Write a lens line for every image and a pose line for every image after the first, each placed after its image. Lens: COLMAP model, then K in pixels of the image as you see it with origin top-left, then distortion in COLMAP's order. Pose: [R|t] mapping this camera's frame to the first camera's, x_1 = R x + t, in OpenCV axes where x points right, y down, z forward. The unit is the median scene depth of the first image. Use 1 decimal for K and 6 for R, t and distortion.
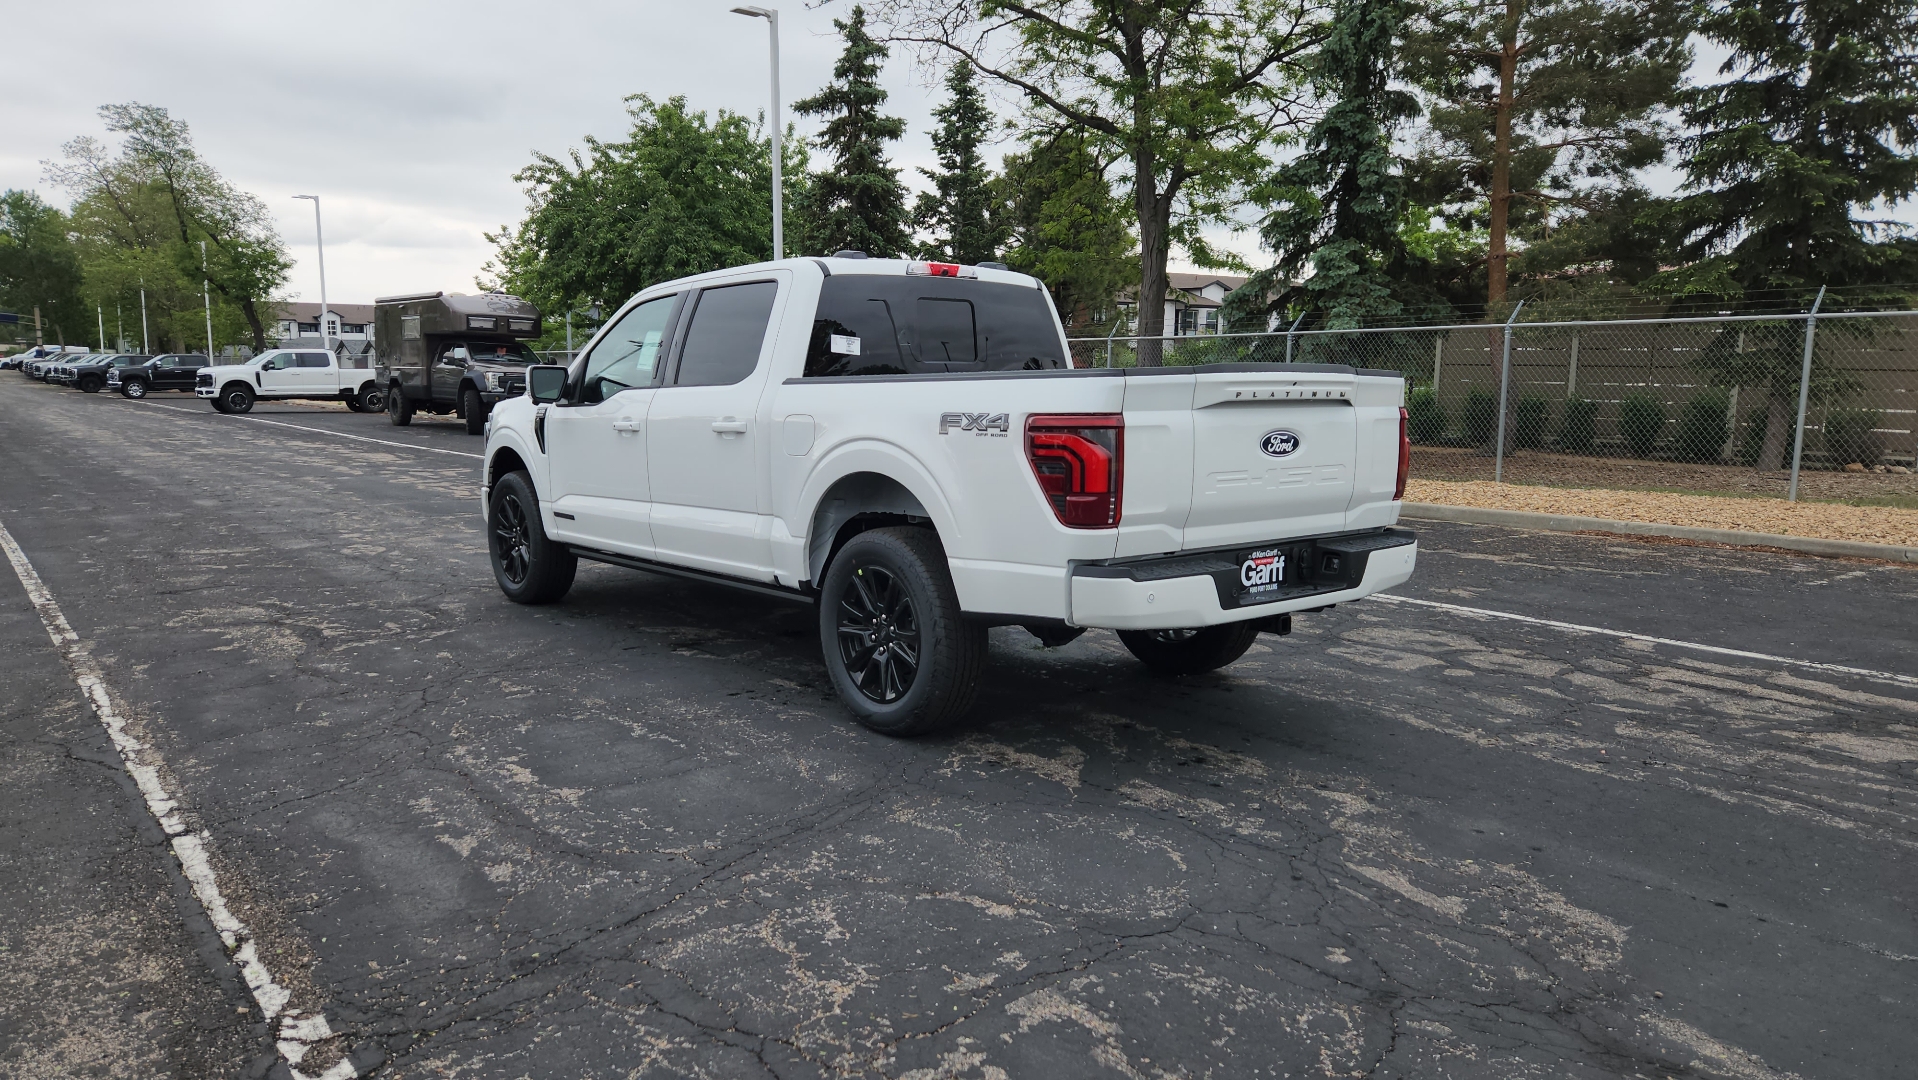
lens RADIAL K [[1269.4, 0, 927.3], [0, 1269.4, 538.3], [0, 0, 1]] dist [0.077365, -0.062725]
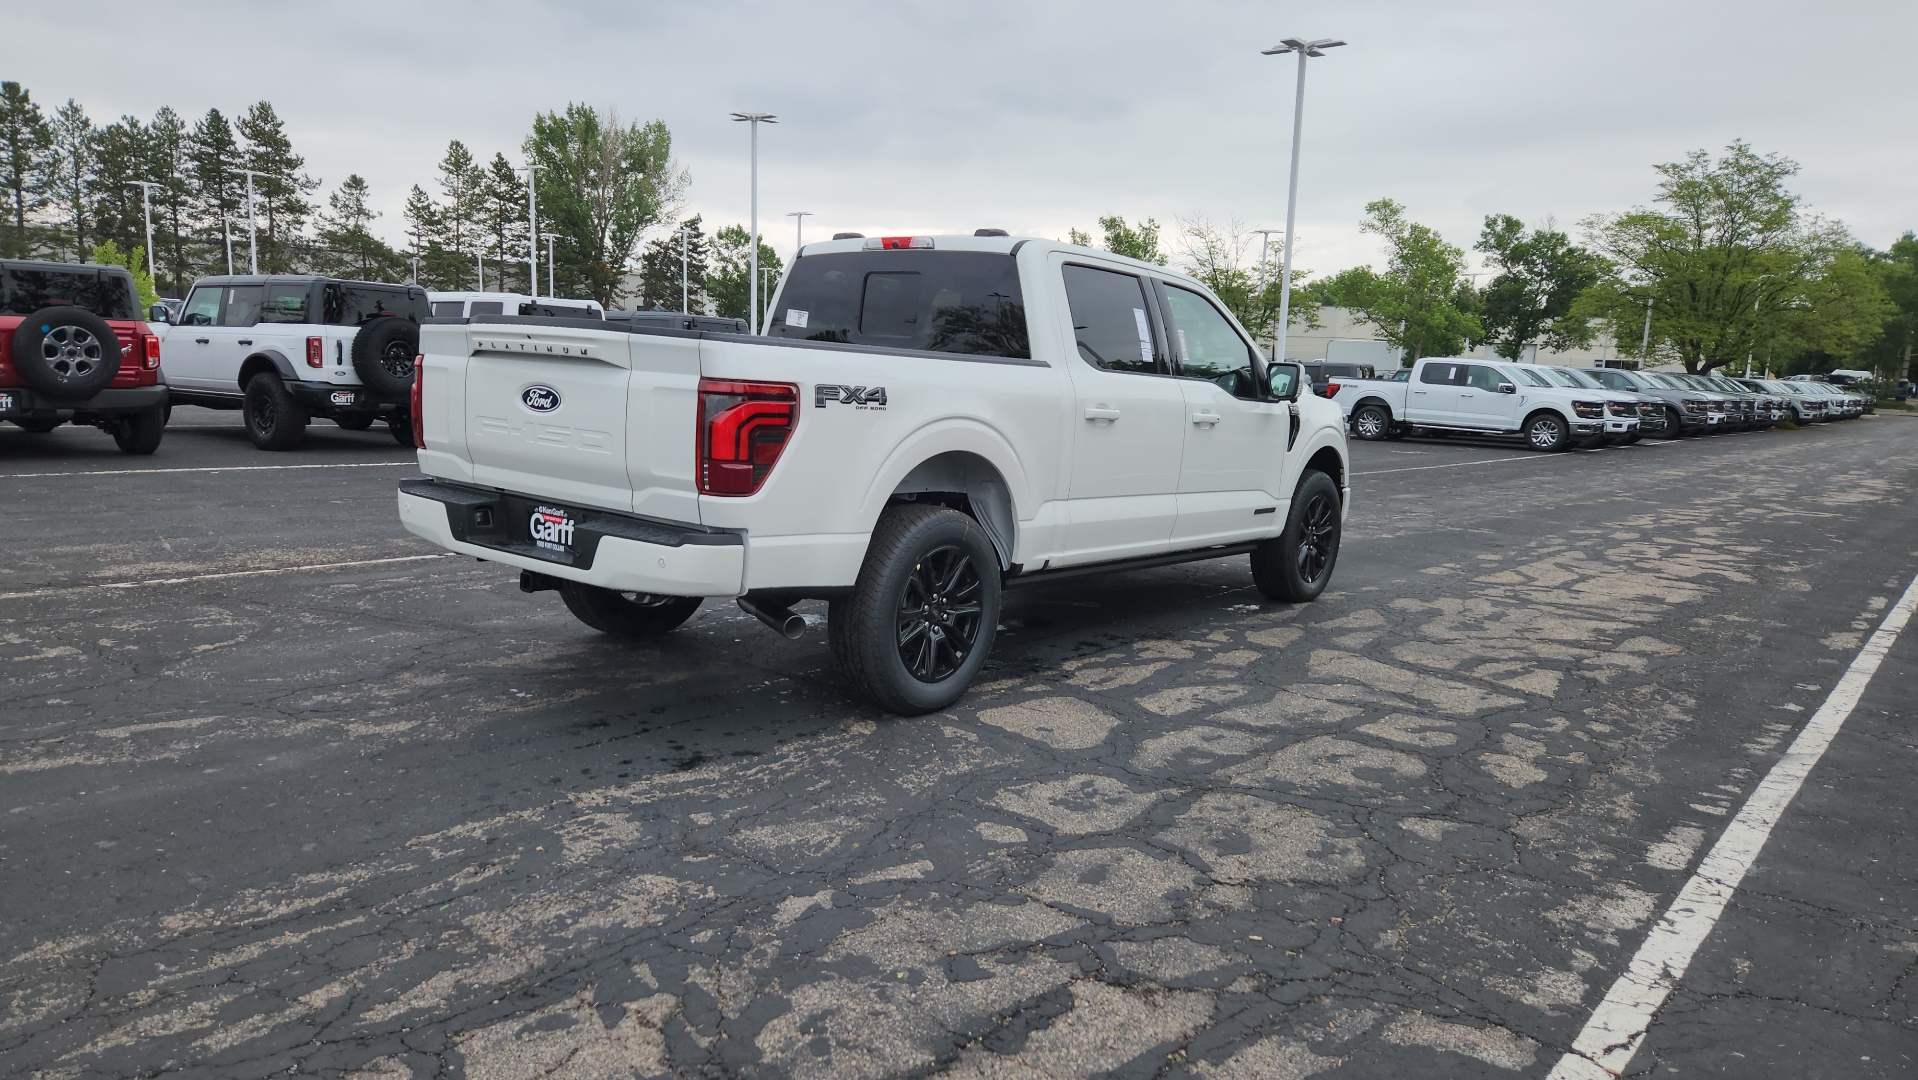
lens RADIAL K [[1275.8, 0, 928.4], [0, 1275.8, 536.6], [0, 0, 1]] dist [0.082665, -0.066265]
pose [[0.206144, 0.140832, -0.968334, 1.183631], [-0.170353, 0.979642, 0.106210, -0.113479], [0.963579, 0.143064, 0.225939, 0.973120]]
